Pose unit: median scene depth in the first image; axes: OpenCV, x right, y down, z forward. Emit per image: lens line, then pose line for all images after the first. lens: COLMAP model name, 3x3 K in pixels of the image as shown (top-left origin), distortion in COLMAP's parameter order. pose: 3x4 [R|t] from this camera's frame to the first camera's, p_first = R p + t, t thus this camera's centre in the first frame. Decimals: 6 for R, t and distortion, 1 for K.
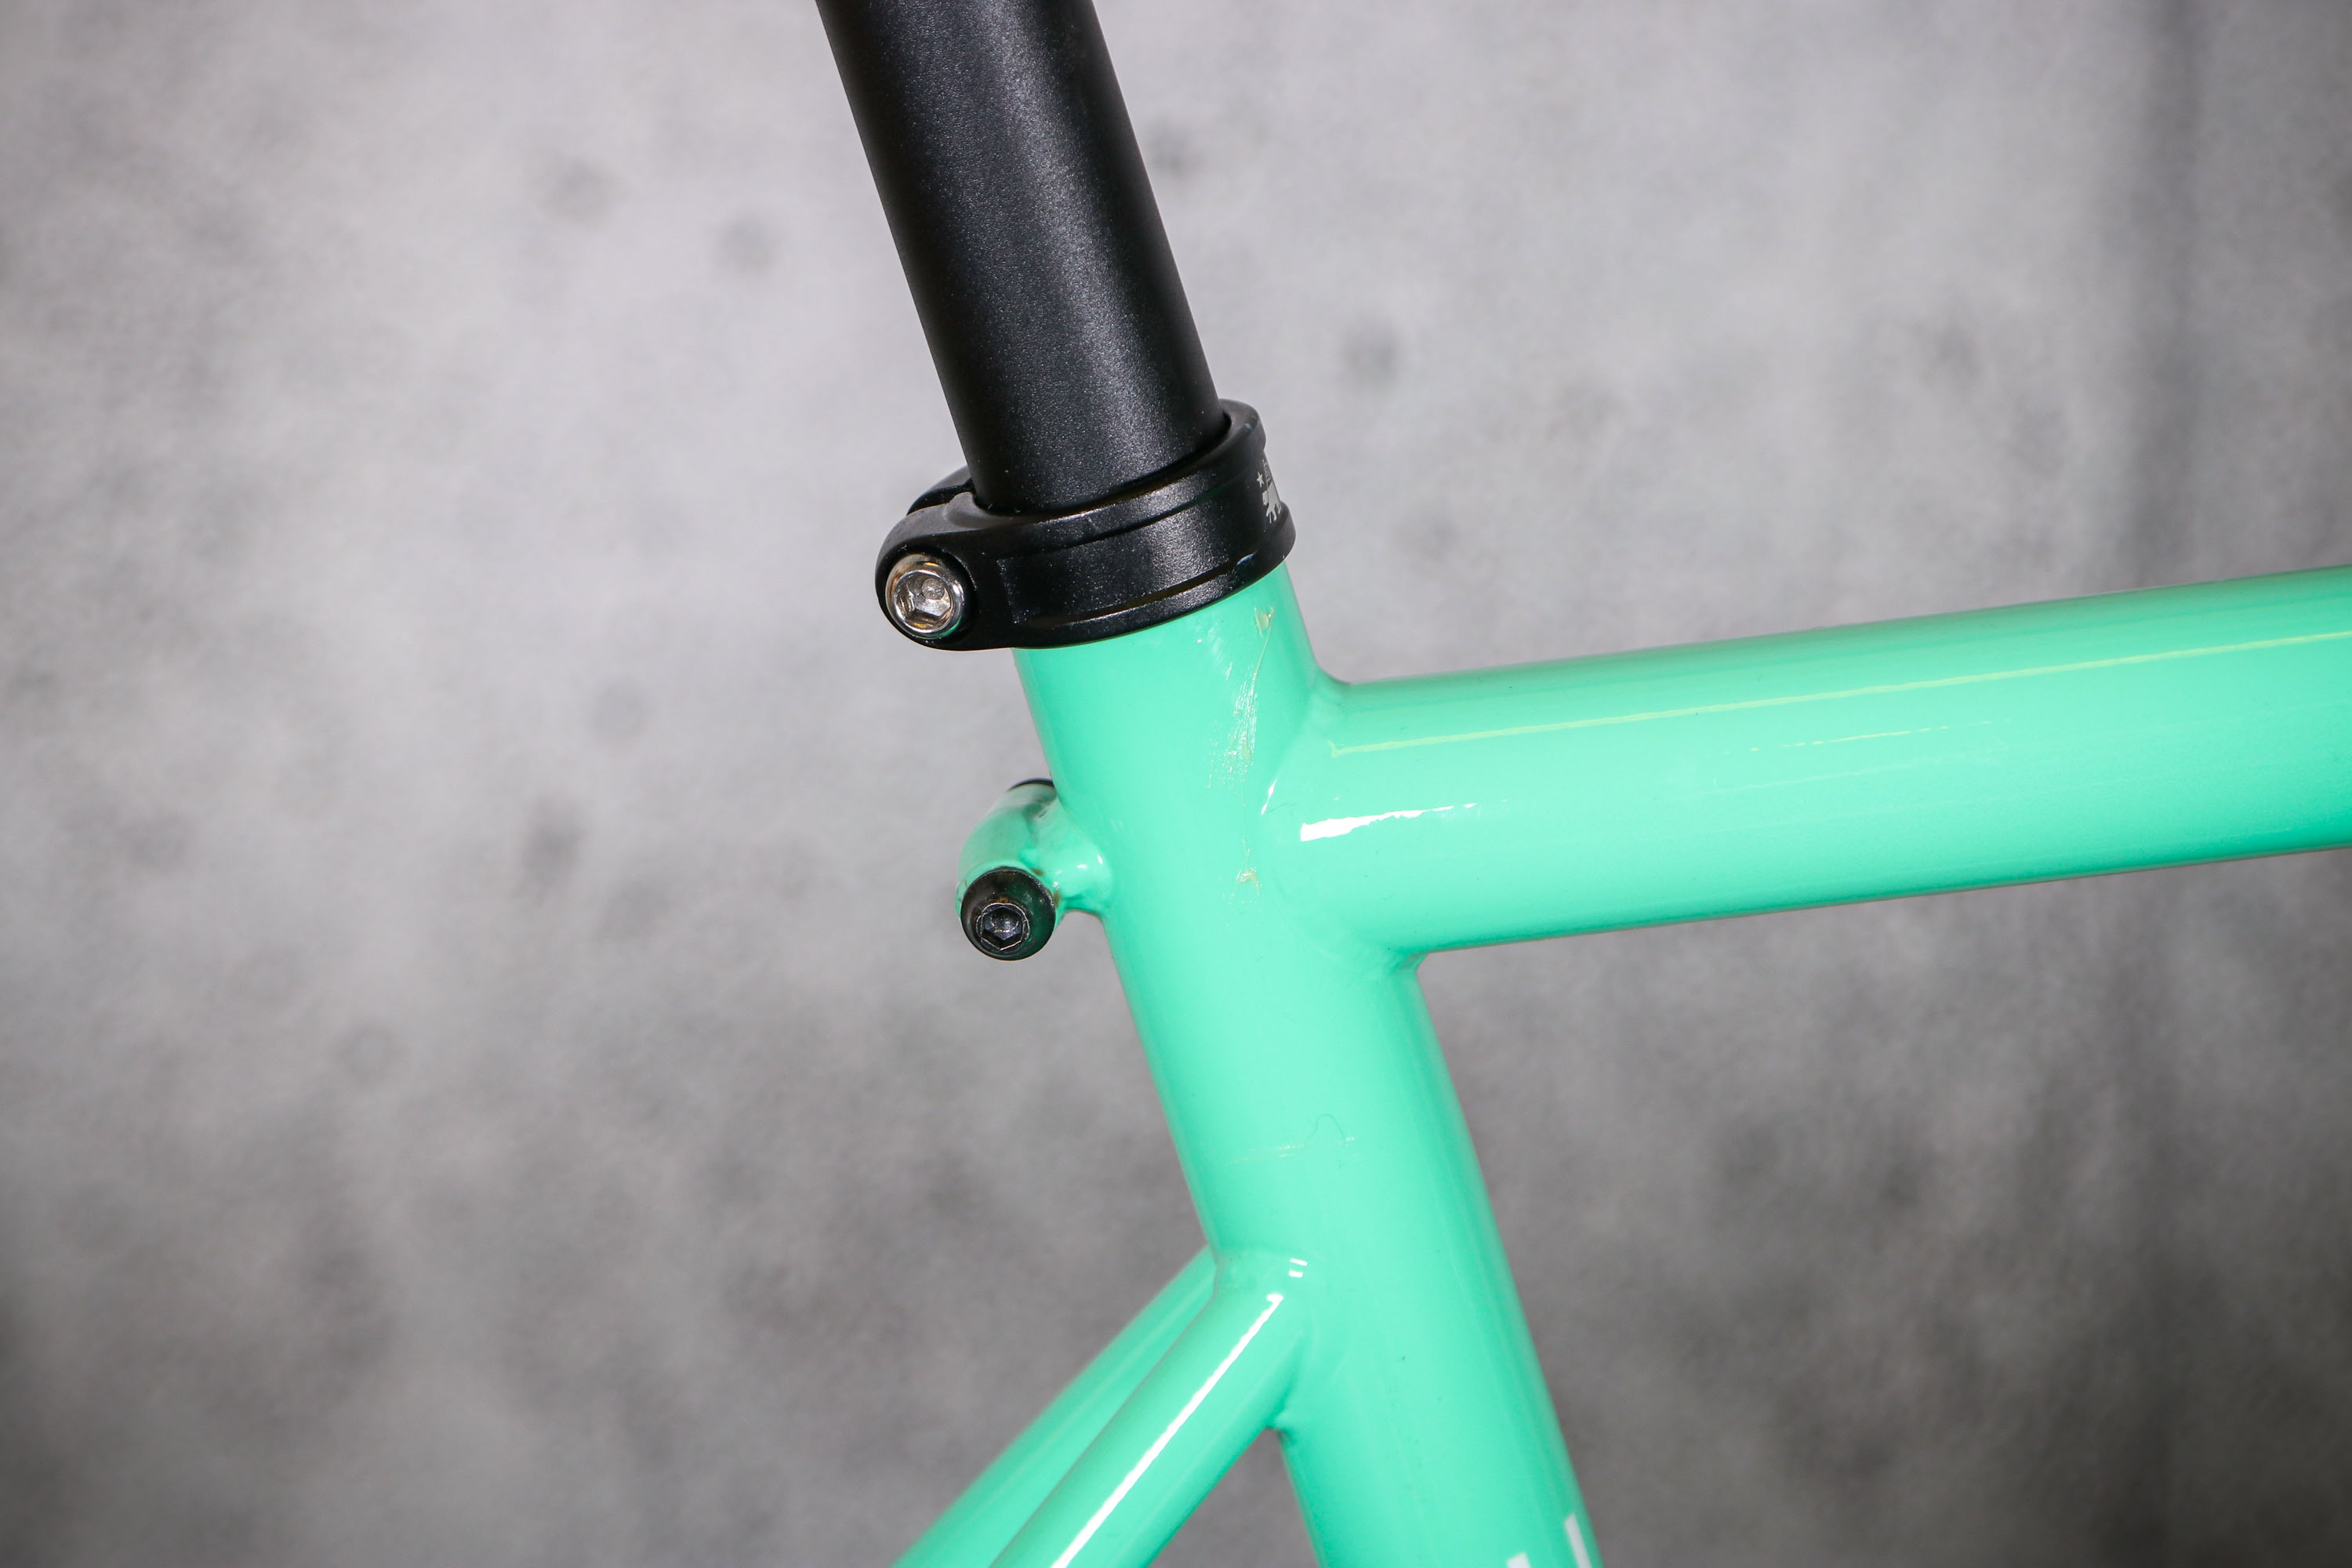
lens RADIAL K [[10163.1, 0, 1176.0], [0, 10163.1, 784.0], [0, 0, 1]] dist [1.262043, 1.421346]
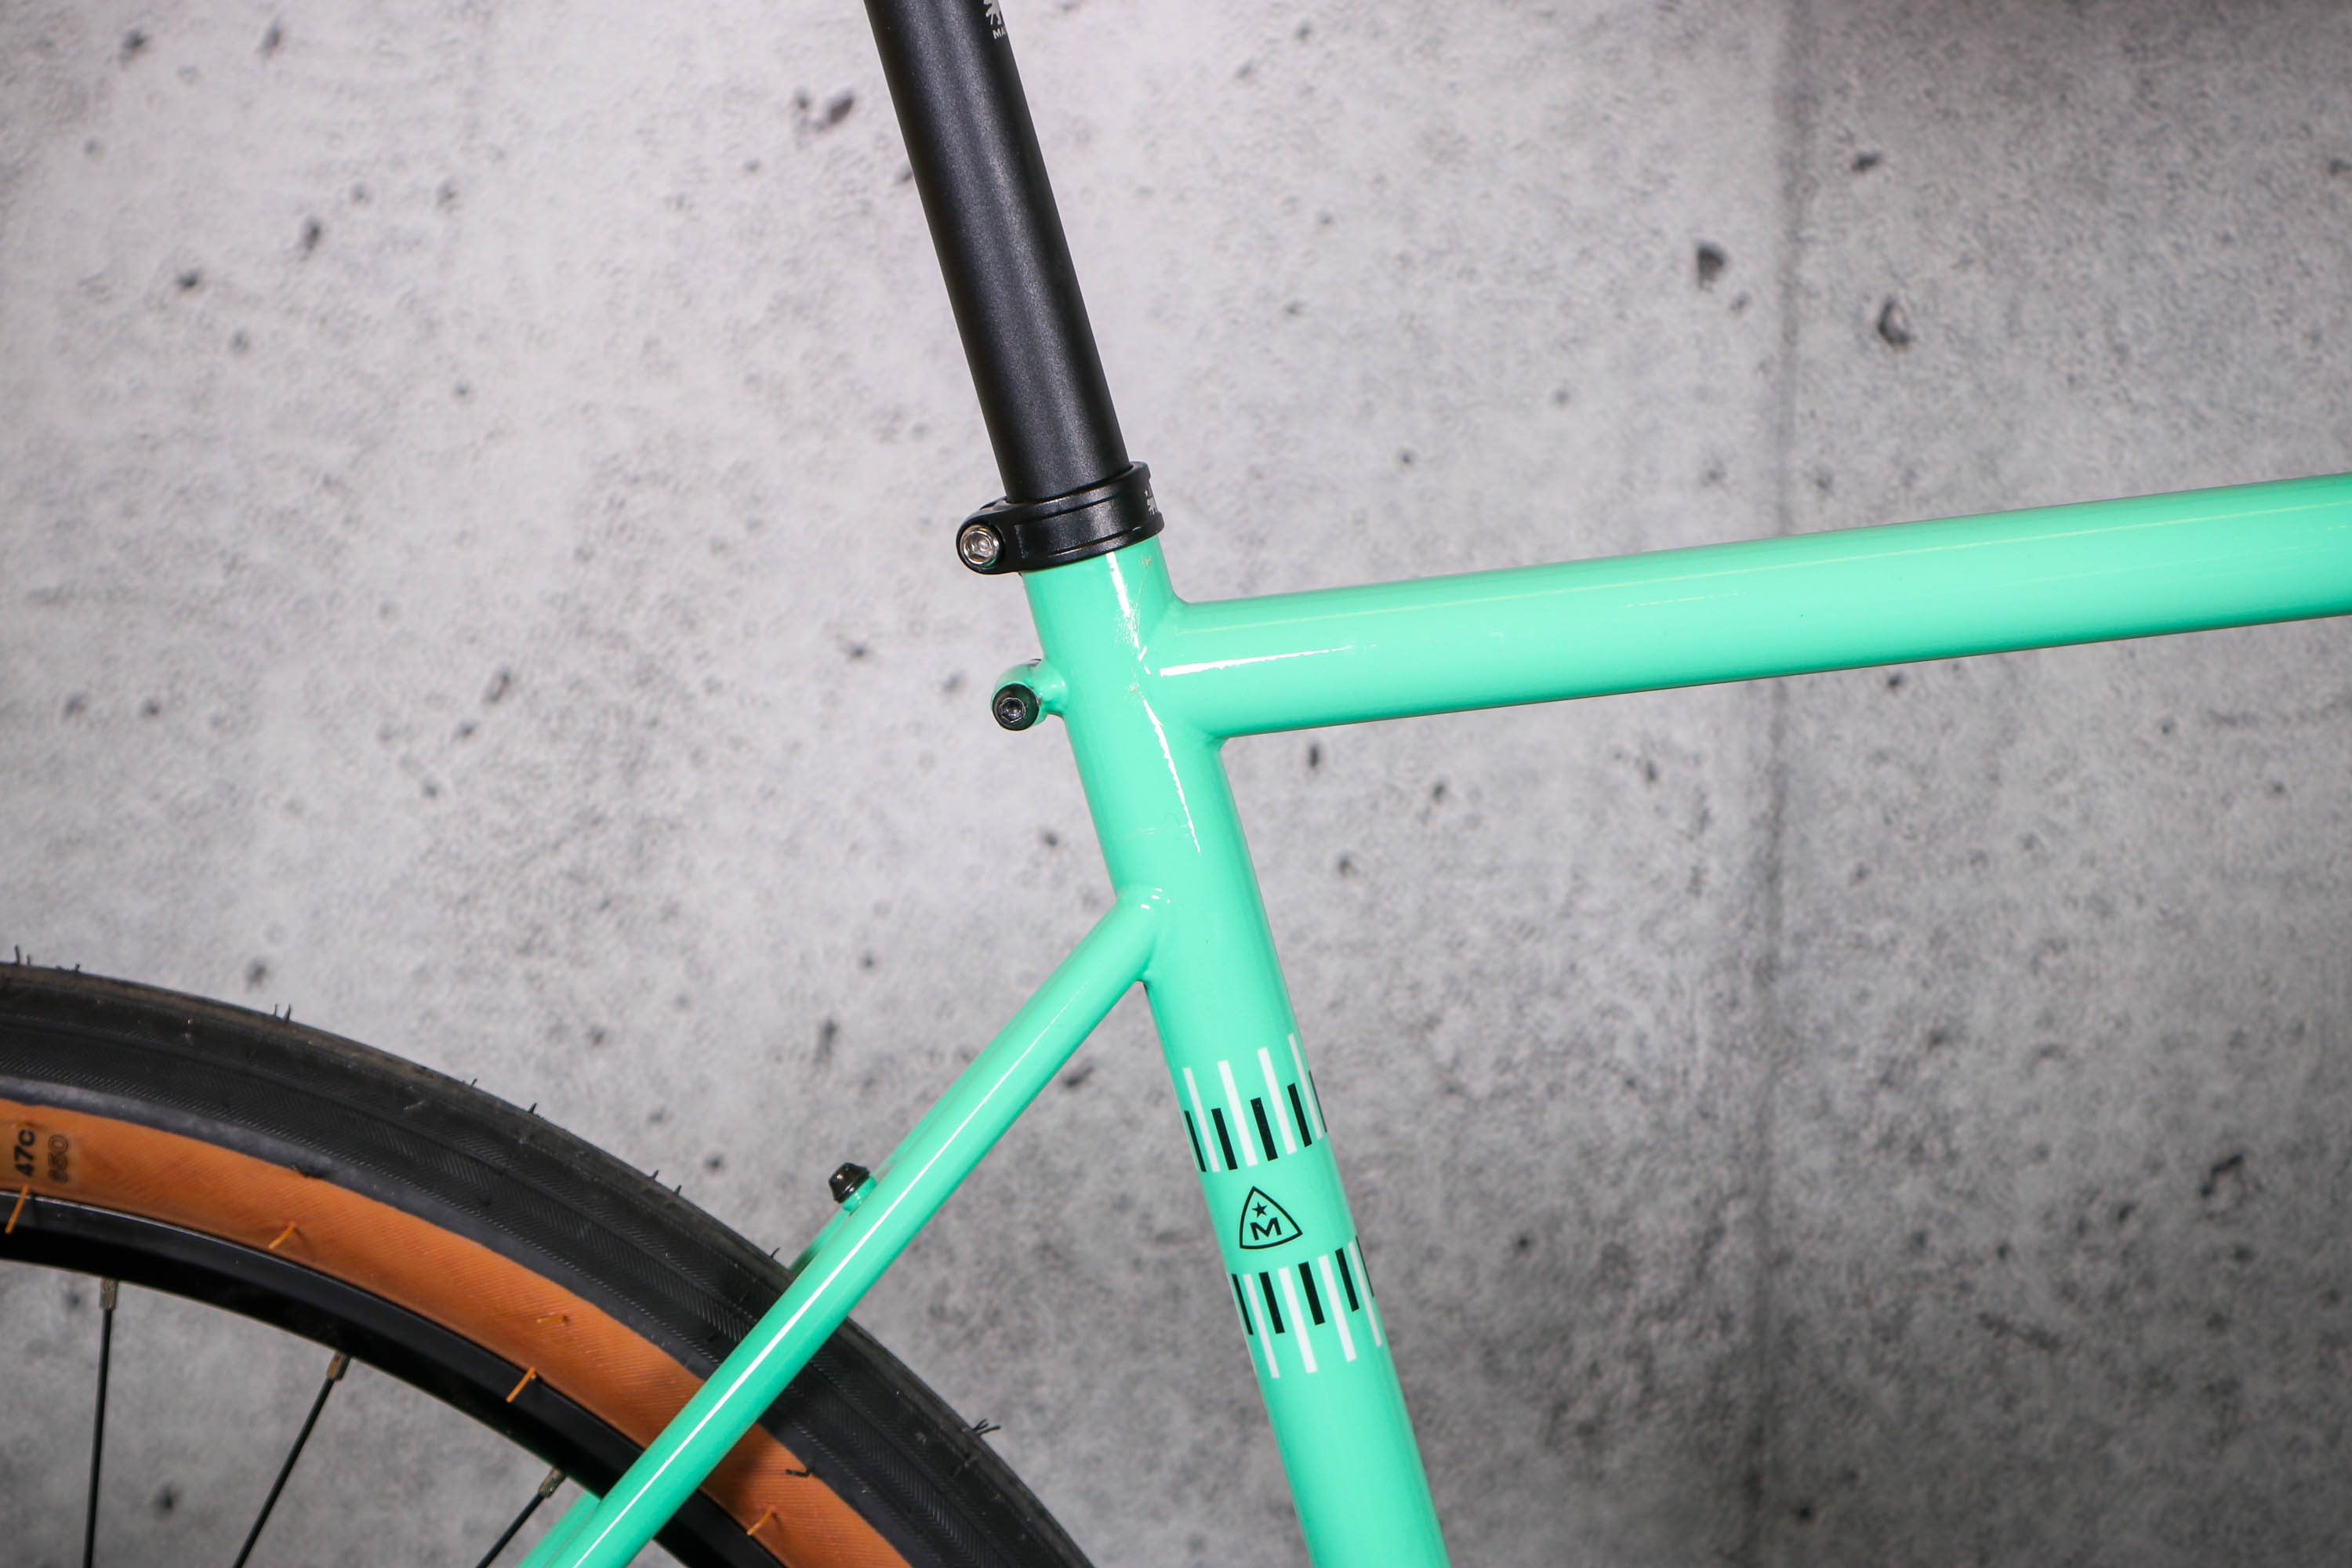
lens RADIAL K [[7671.2, 0, 1176.8], [0, 7671.2, 838.0], [0, 0, 1]] dist [0.269810, 0.569055]
pose [[0.999158, 0.031421, -0.026396, 0.055940], [-0.033977, 0.994126, -0.102755, 0.192338], [0.023012, 0.103565, 0.994356, -0.508512]]
